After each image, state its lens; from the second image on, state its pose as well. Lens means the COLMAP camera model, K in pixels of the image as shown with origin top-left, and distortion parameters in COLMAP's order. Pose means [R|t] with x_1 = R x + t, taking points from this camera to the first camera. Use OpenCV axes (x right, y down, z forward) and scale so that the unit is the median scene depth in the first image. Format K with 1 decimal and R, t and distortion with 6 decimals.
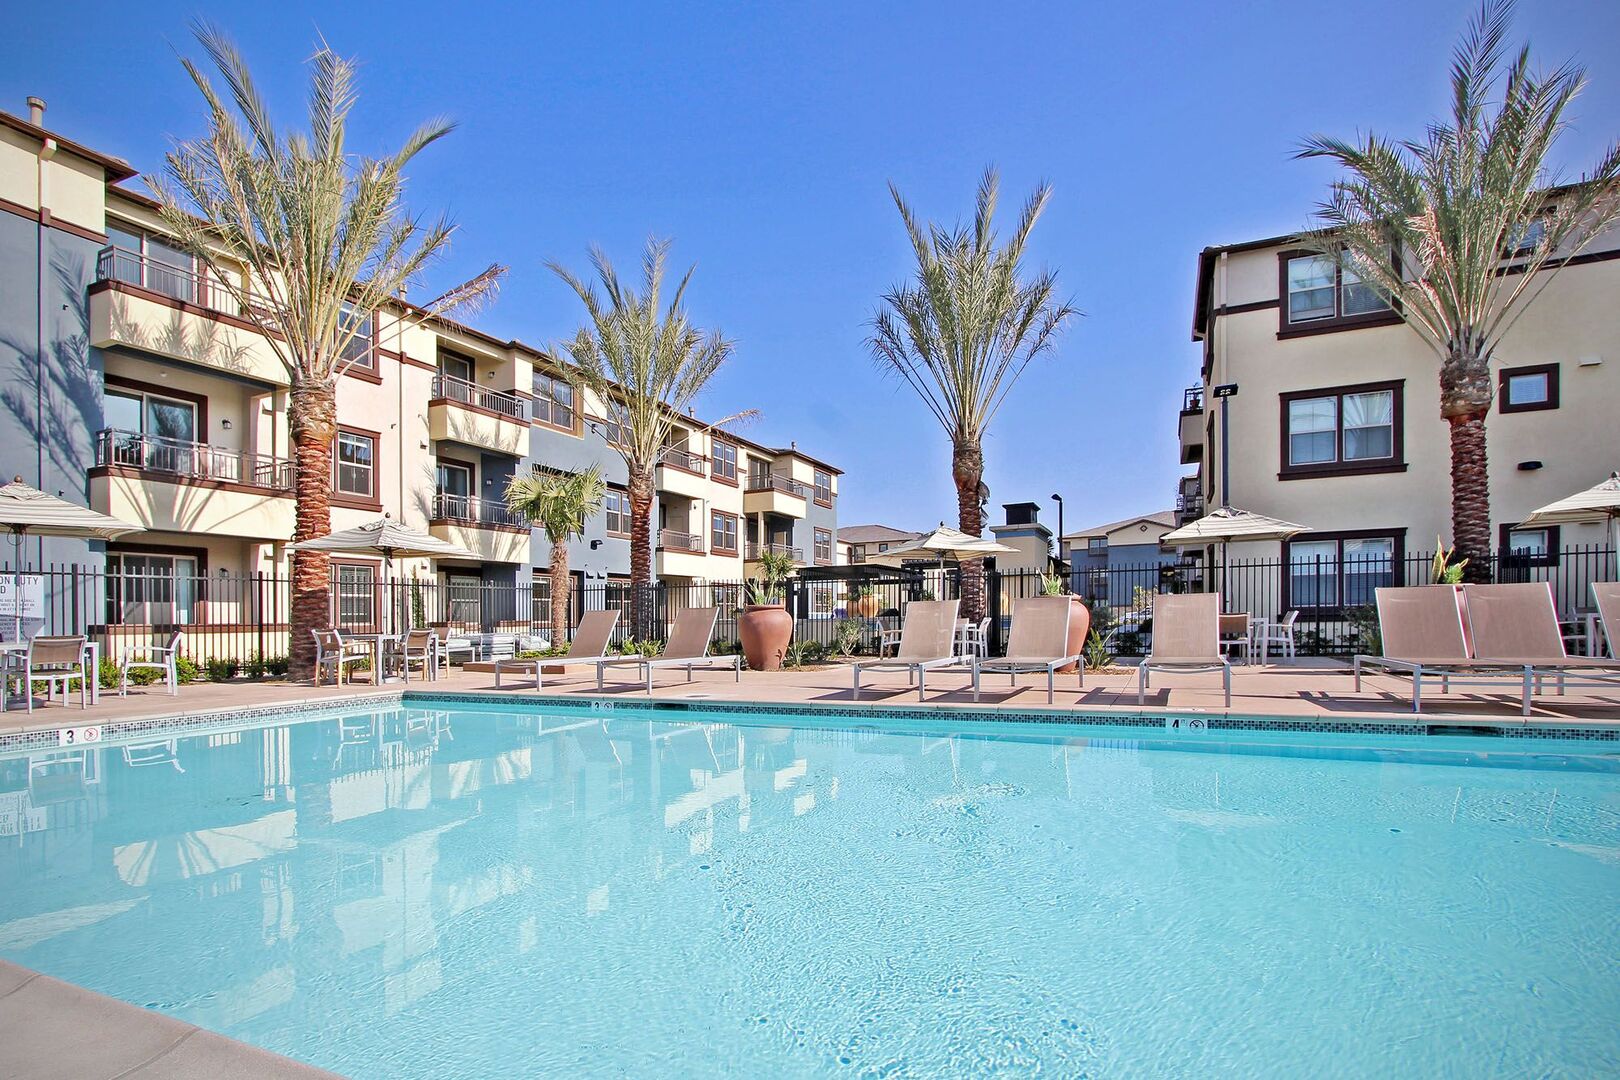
lens RADIAL K [[780.2, 0, 809.3], [0, 780.2, 594.0], [0, 0, 1]] dist [-0.029334, 0.000304]
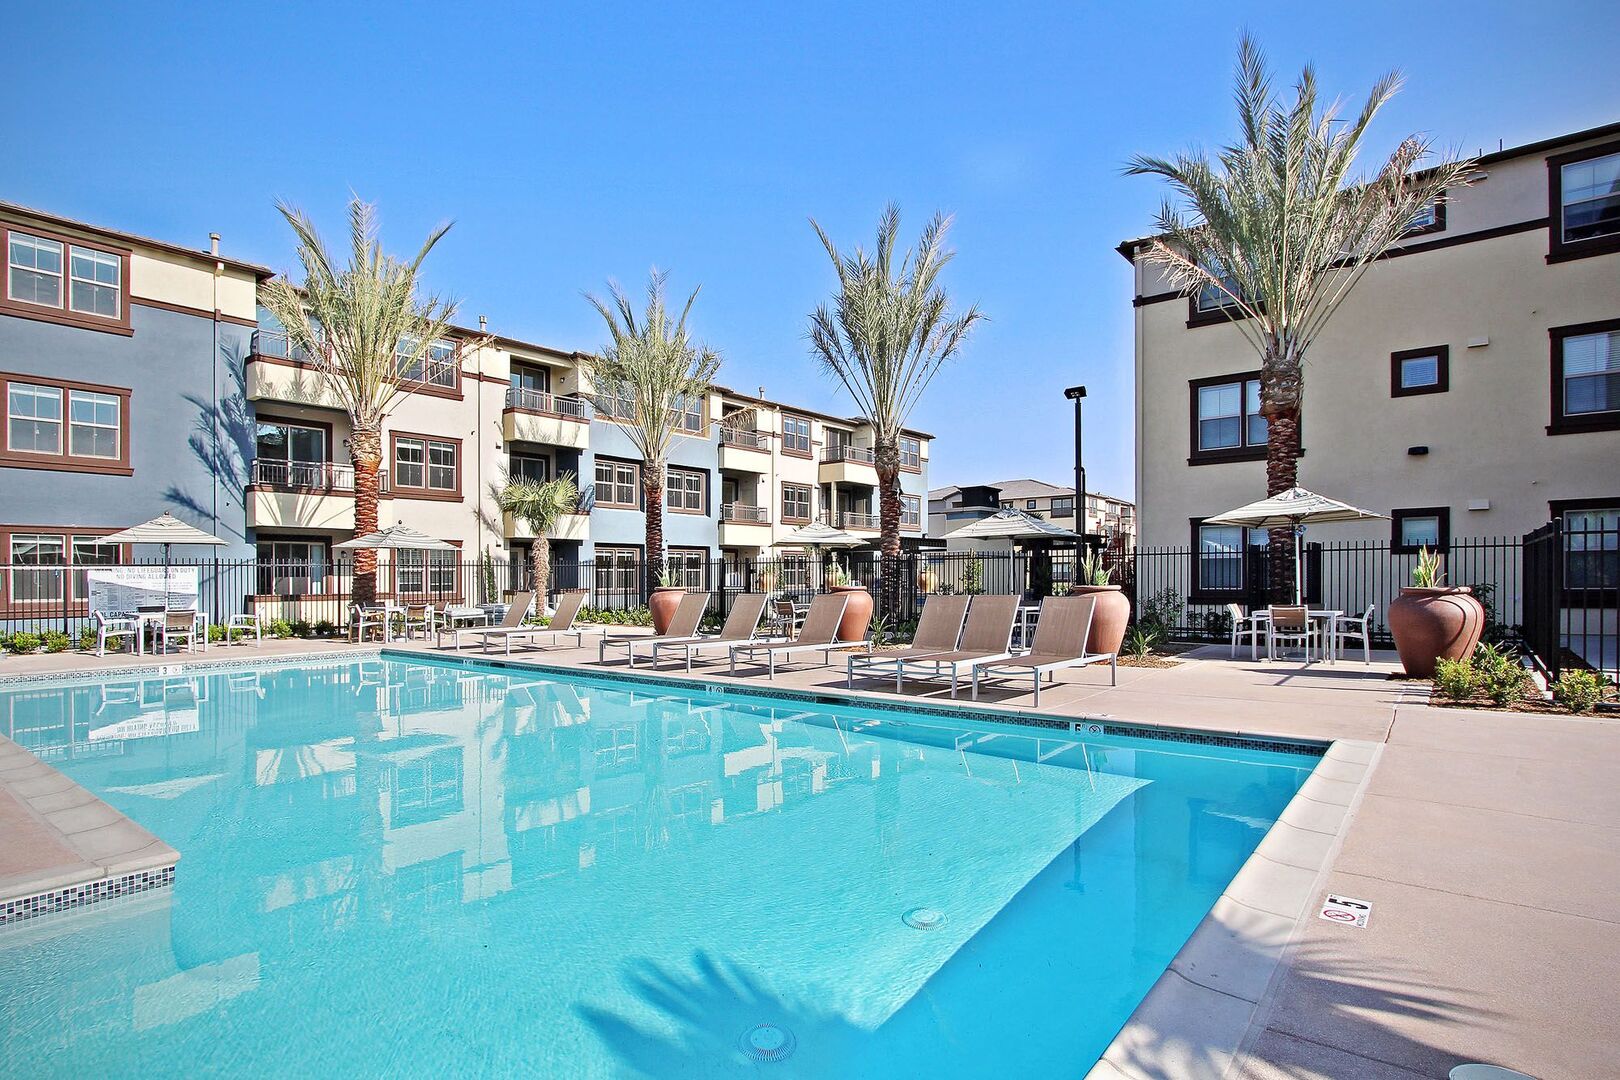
lens RADIAL K [[828.6, 0, 810.0], [0, 828.6, 540.0], [0, 0, 1]] dist [-0.040980, -0.000633]
pose [[0.968033, -0.004239, -0.250785, 0.318128], [0.002653, 0.999974, -0.006664, -0.034244], [0.250807, 0.005786, 0.968020, -0.144352]]
